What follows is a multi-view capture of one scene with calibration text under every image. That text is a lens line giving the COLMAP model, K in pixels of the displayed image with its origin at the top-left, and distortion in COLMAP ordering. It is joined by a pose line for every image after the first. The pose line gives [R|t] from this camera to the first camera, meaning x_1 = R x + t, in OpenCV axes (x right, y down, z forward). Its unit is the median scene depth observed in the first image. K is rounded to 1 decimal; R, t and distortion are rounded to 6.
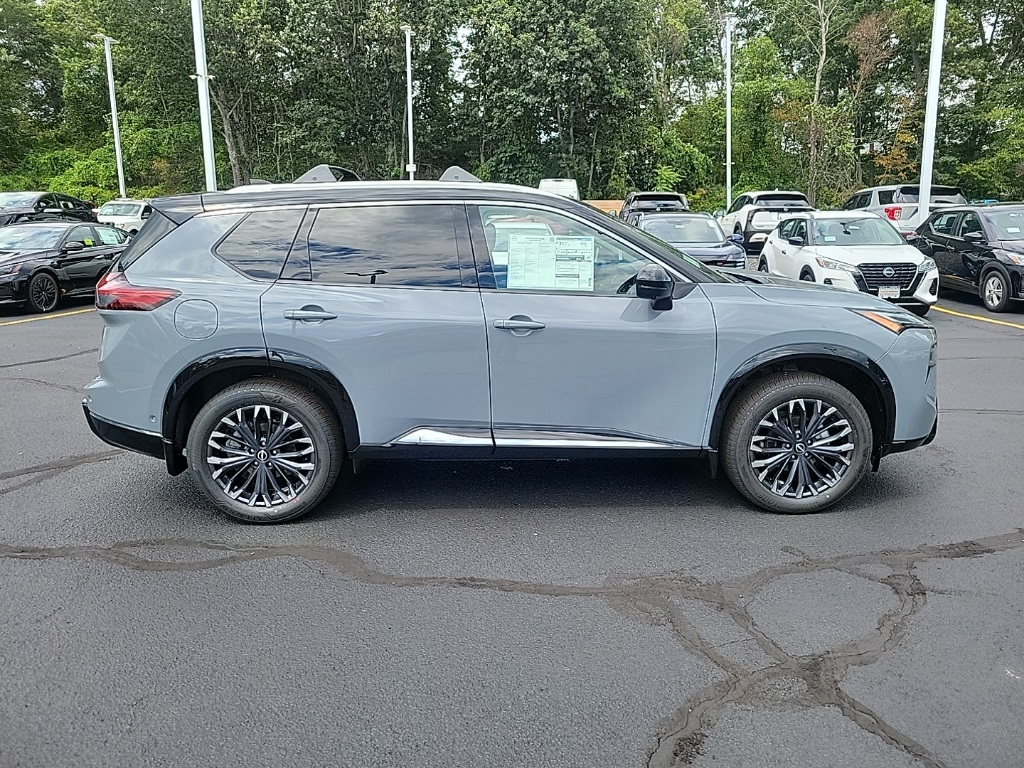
lens RADIAL K [[774.7, 0, 512.3], [0, 774.7, 388.8], [0, 0, 1]] dist [0.035851, -0.005331]
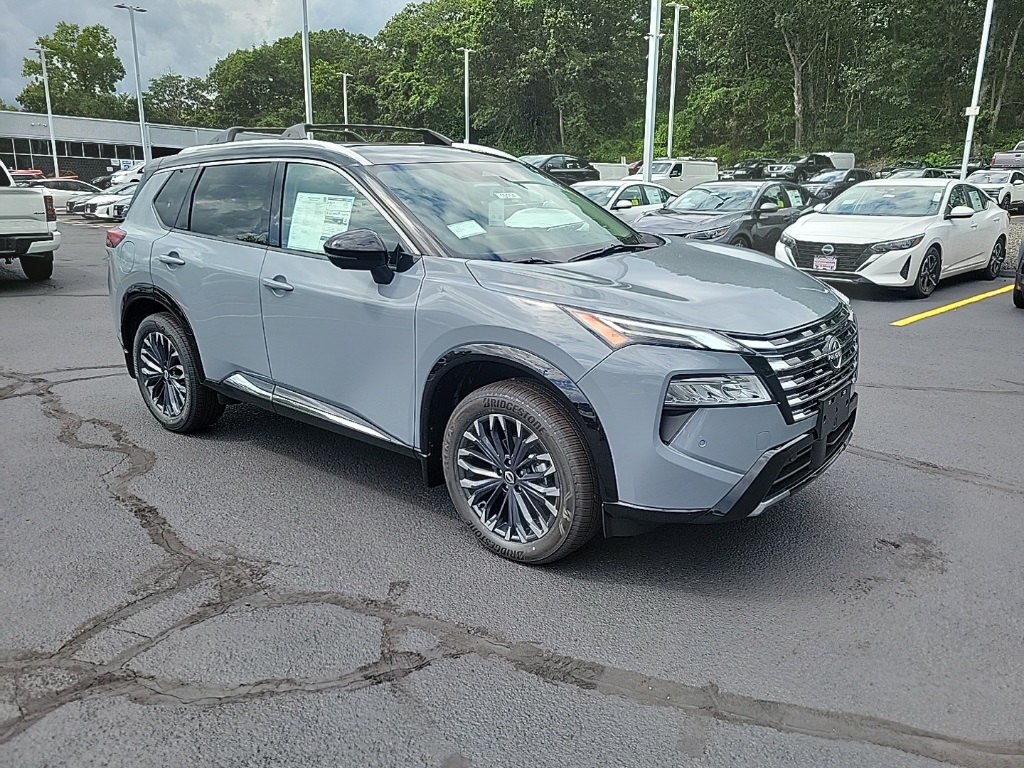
lens RADIAL K [[774.7, 0, 512.3], [0, 774.7, 388.8], [0, 0, 1]] dist [0.035851, -0.005331]
pose [[0.750824, 0.174440, -0.637051, 0.867297], [-0.140337, 0.984605, 0.104207, -0.094341], [0.645421, 0.011161, 0.763745, 0.416240]]
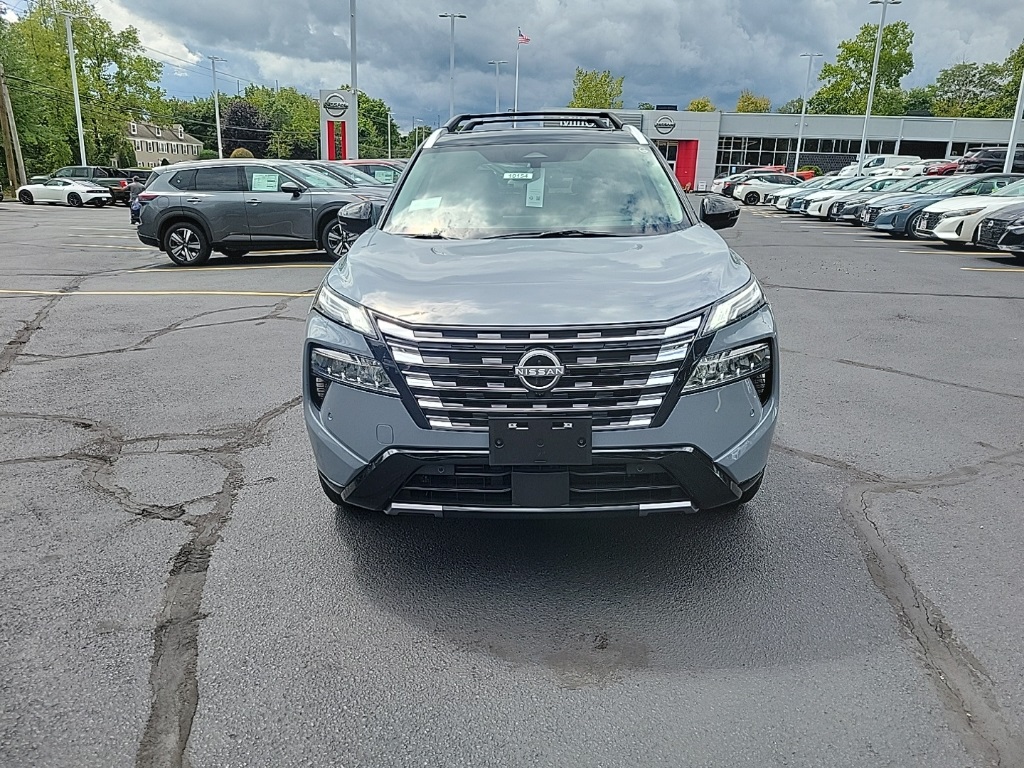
lens RADIAL K [[774.7, 0, 512.3], [0, 774.7, 388.8], [0, 0, 1]] dist [0.035851, -0.005331]
pose [[-0.049469, 0.272279, -0.960946, 1.207850], [-0.220064, 0.935508, 0.276400, -0.245736], [0.974230, 0.225143, 0.013640, 1.184546]]
